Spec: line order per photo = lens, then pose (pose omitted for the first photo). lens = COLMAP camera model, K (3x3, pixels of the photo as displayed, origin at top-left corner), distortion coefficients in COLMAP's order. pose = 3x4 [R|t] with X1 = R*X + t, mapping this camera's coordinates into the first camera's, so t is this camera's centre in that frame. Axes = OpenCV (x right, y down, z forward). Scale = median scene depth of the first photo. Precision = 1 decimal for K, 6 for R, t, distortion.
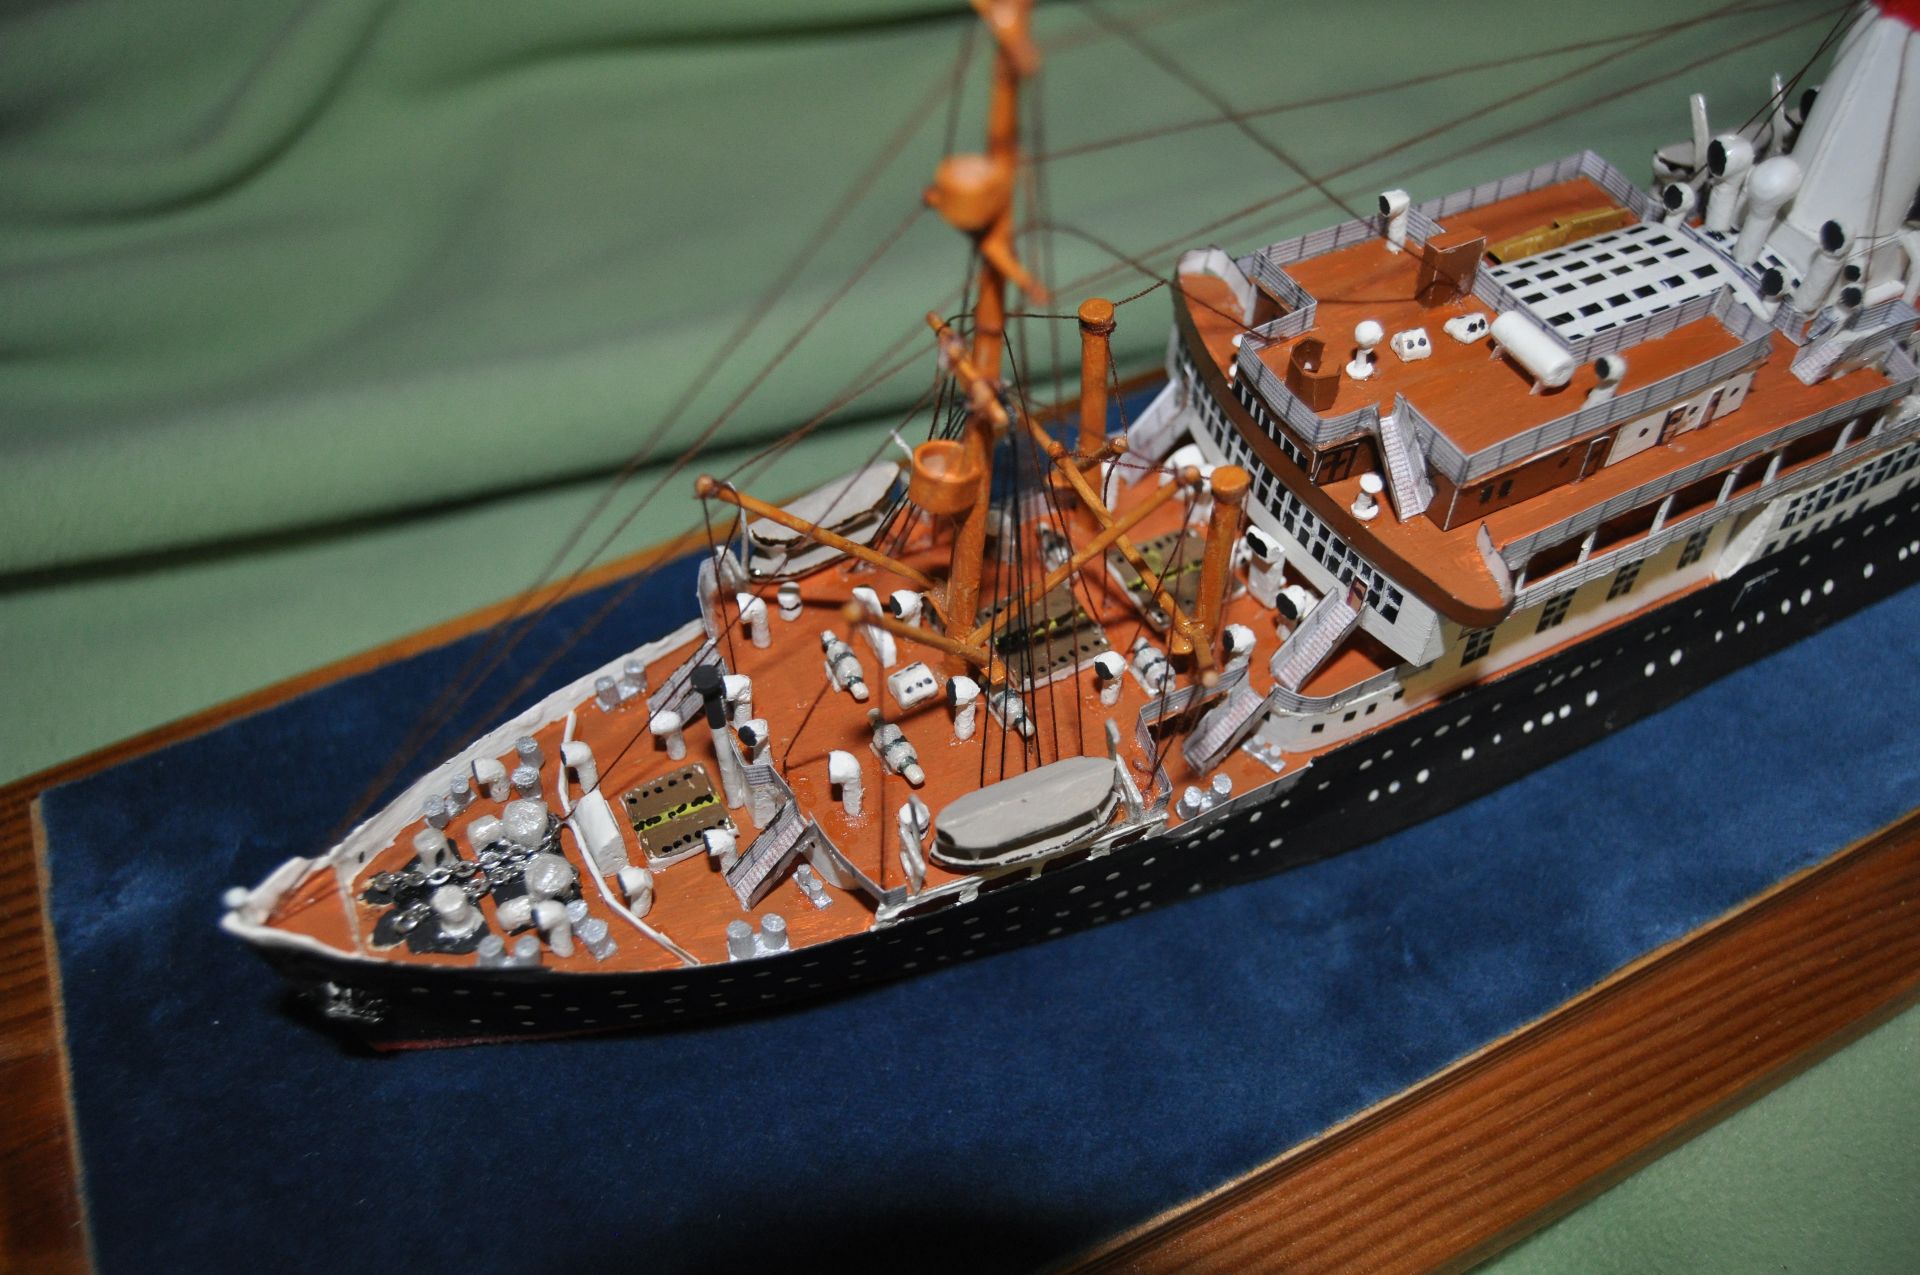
lens RADIAL K [[1490.7, 0, 960.0], [0, 1490.7, 637.5], [0, 0, 1]] dist [-0.109218, 0.038254]
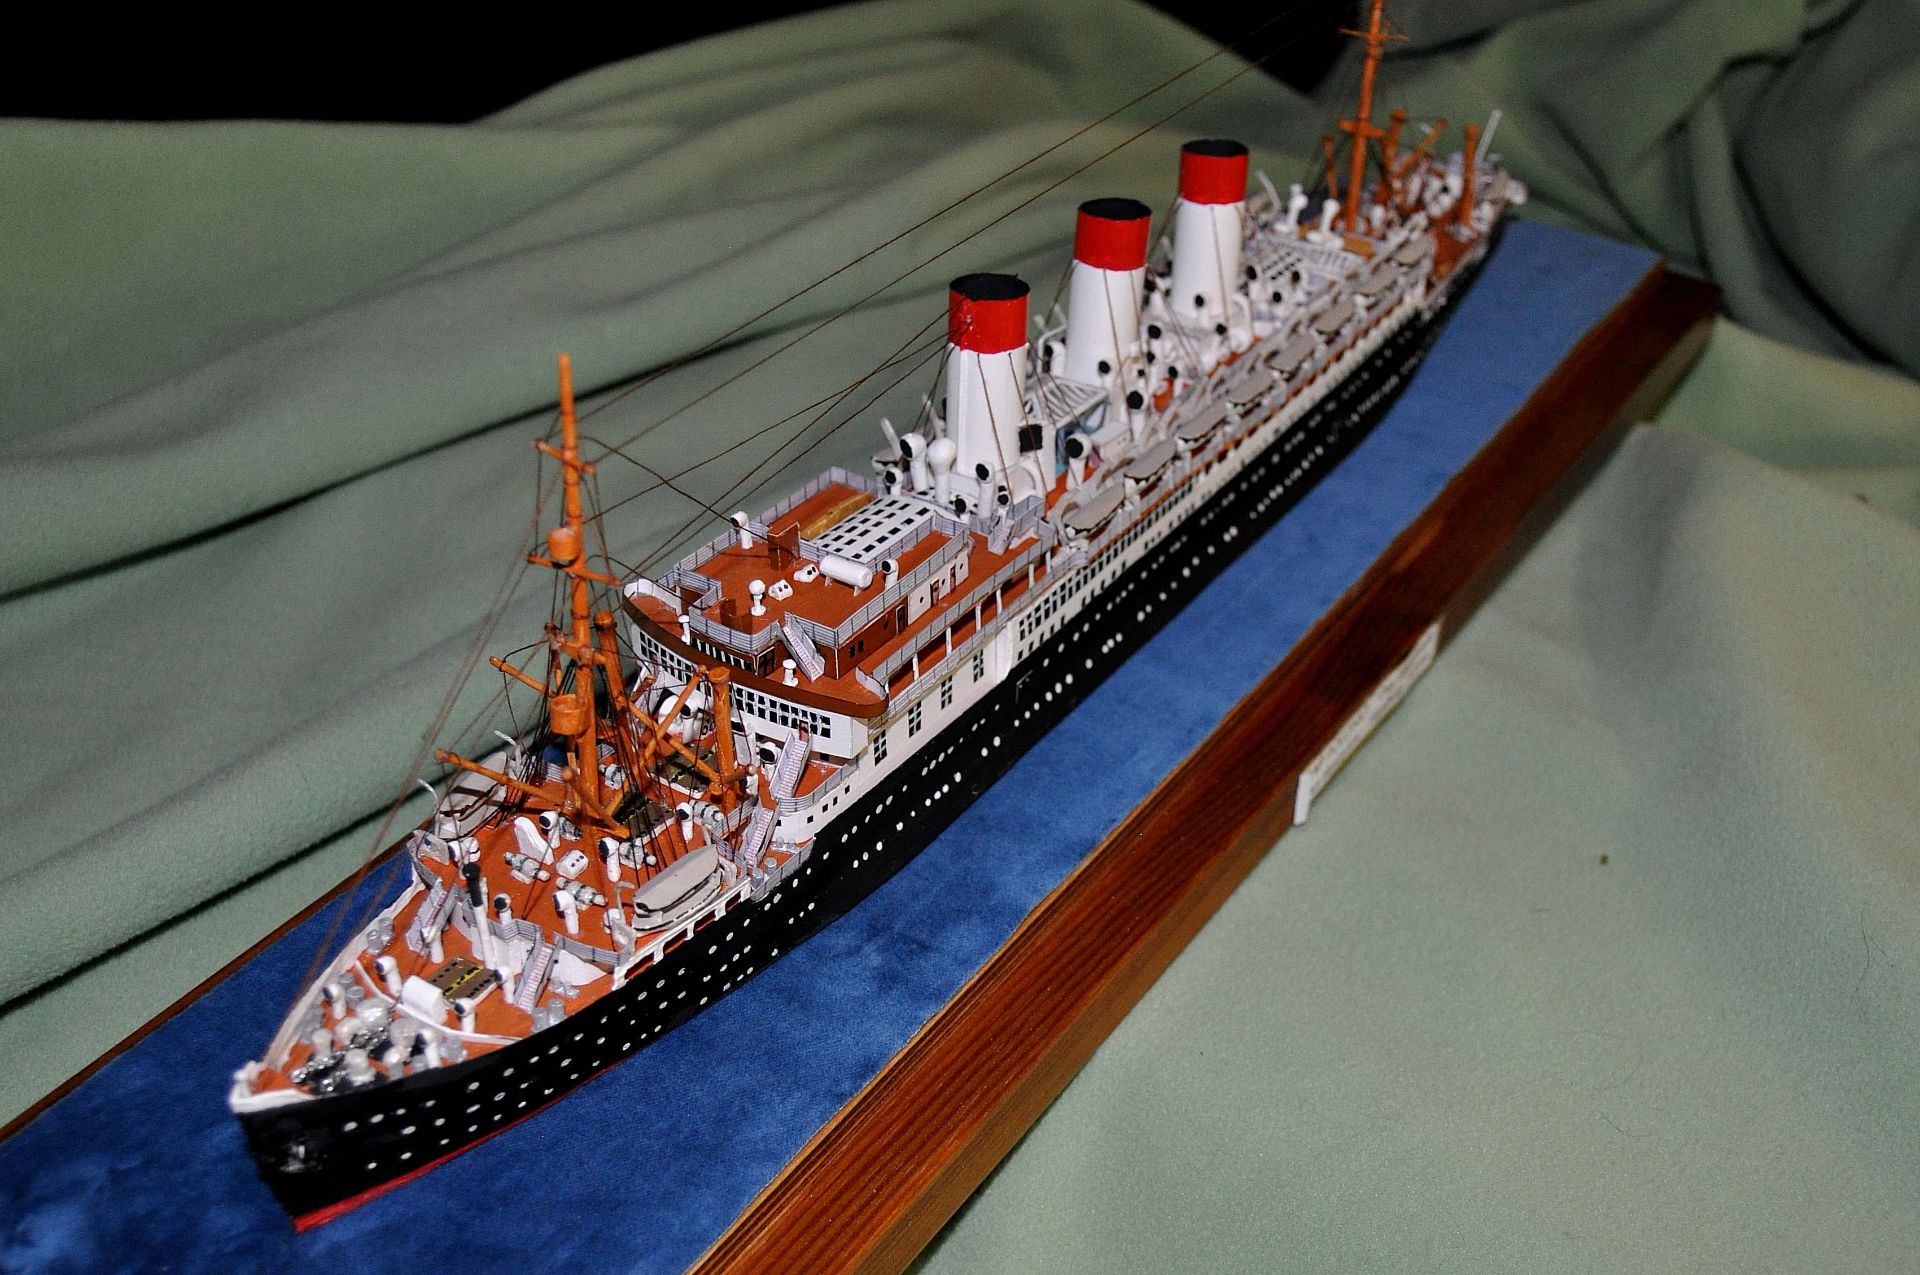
lens RADIAL K [[2006.2, 0, 964.9], [0, 2006.2, 855.7], [0, 0, 1]] dist [-0.089870, -0.001168]
pose [[0.863873, -0.295653, 0.407814, -0.529646], [0.371605, 0.920637, -0.119736, 0.428607], [-0.340049, 0.254982, 0.905180, -1.062666]]
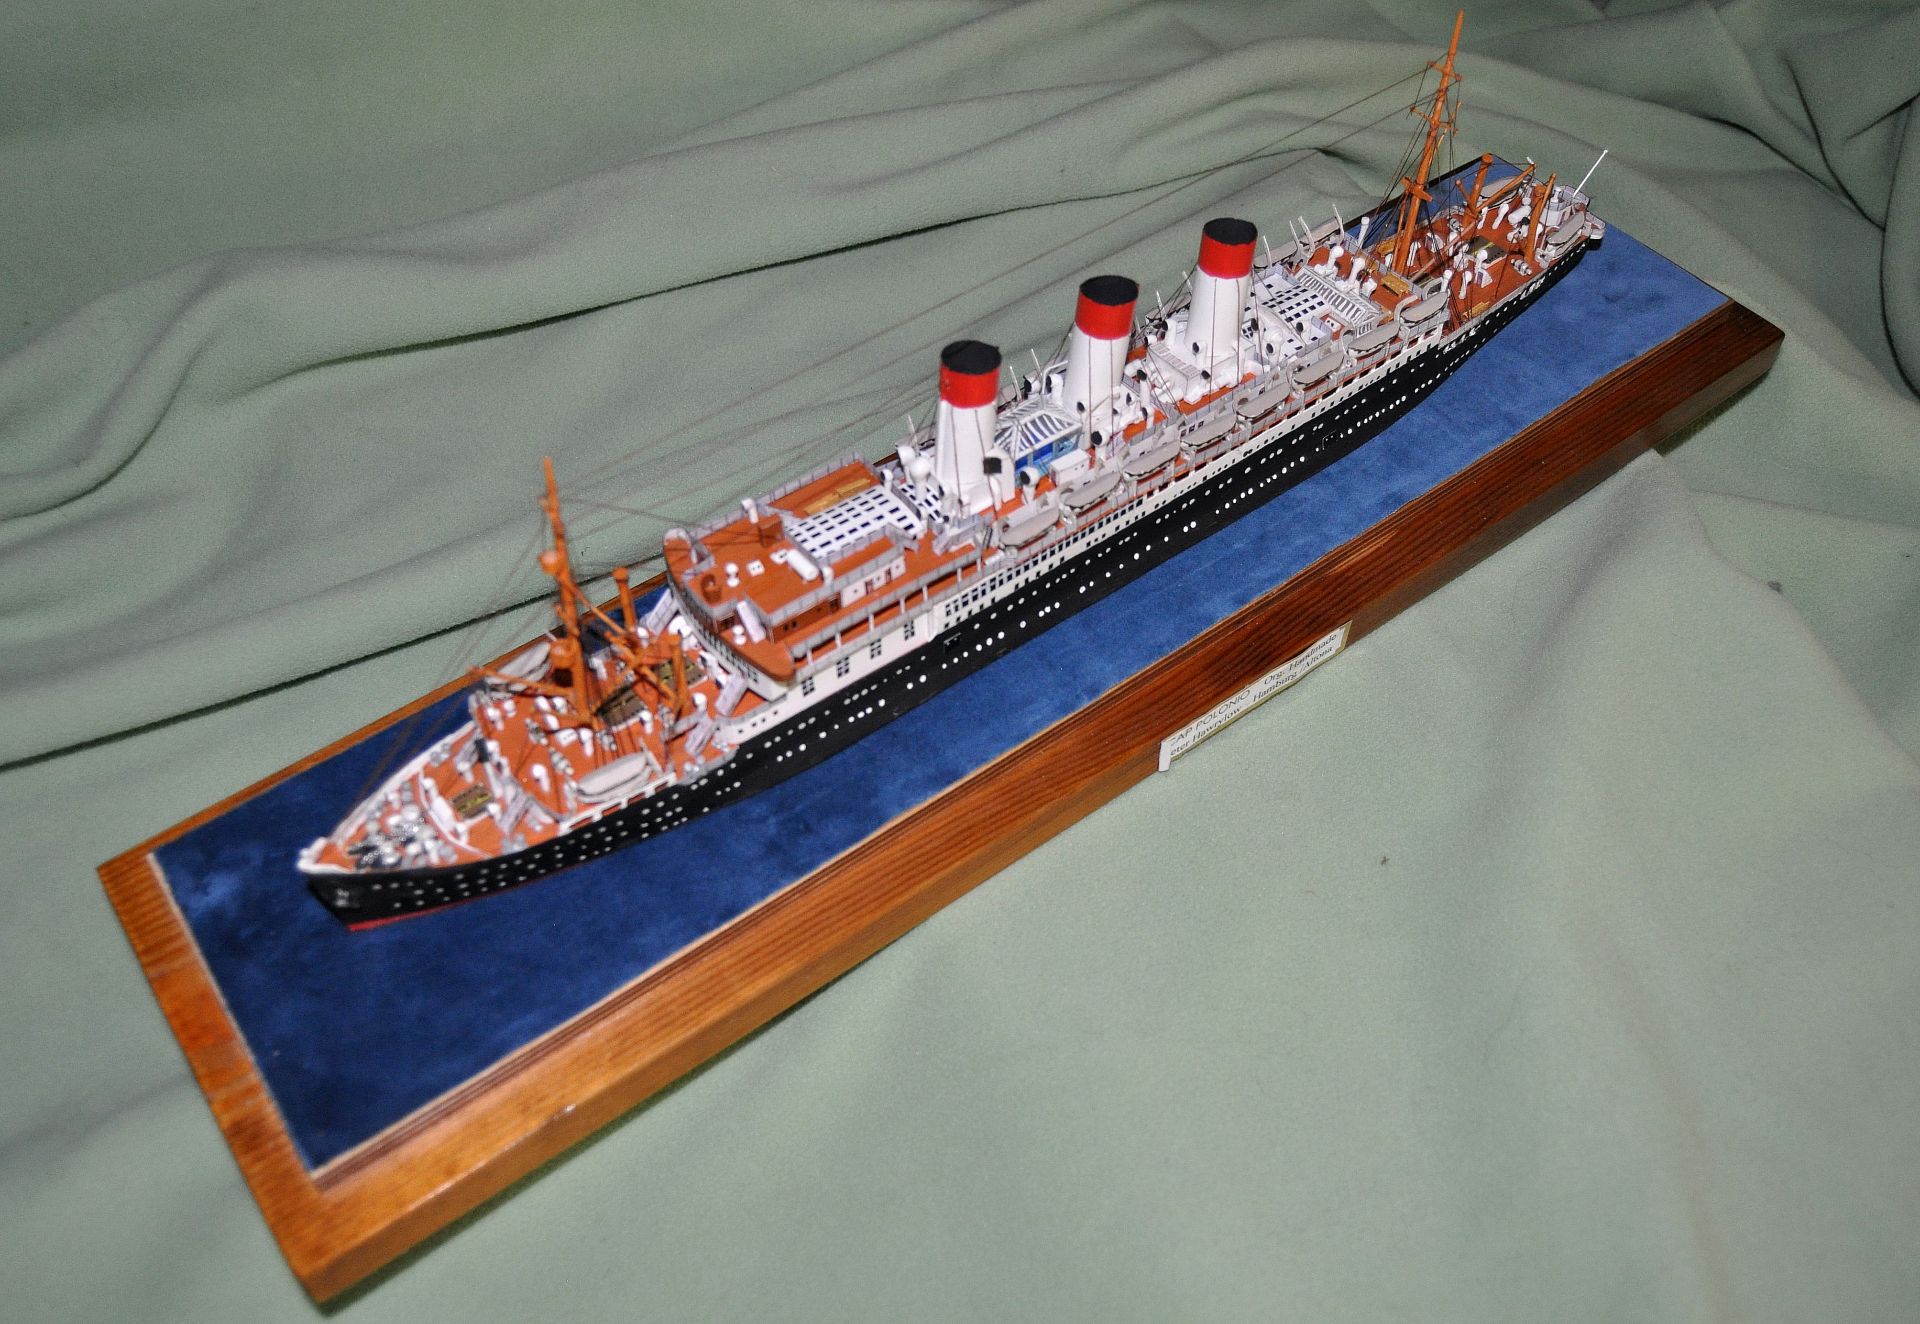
lens RADIAL K [[1764.5, 0, 960.0], [0, 1764.5, 662.0], [0, 0, 1]] dist [-0.094827, 0.001286]
pose [[0.982825, -0.132290, 0.128660, 0.239460], [0.134984, 0.990770, -0.012411, 0.032995], [-0.125831, 0.029565, 0.991611, -1.847213]]
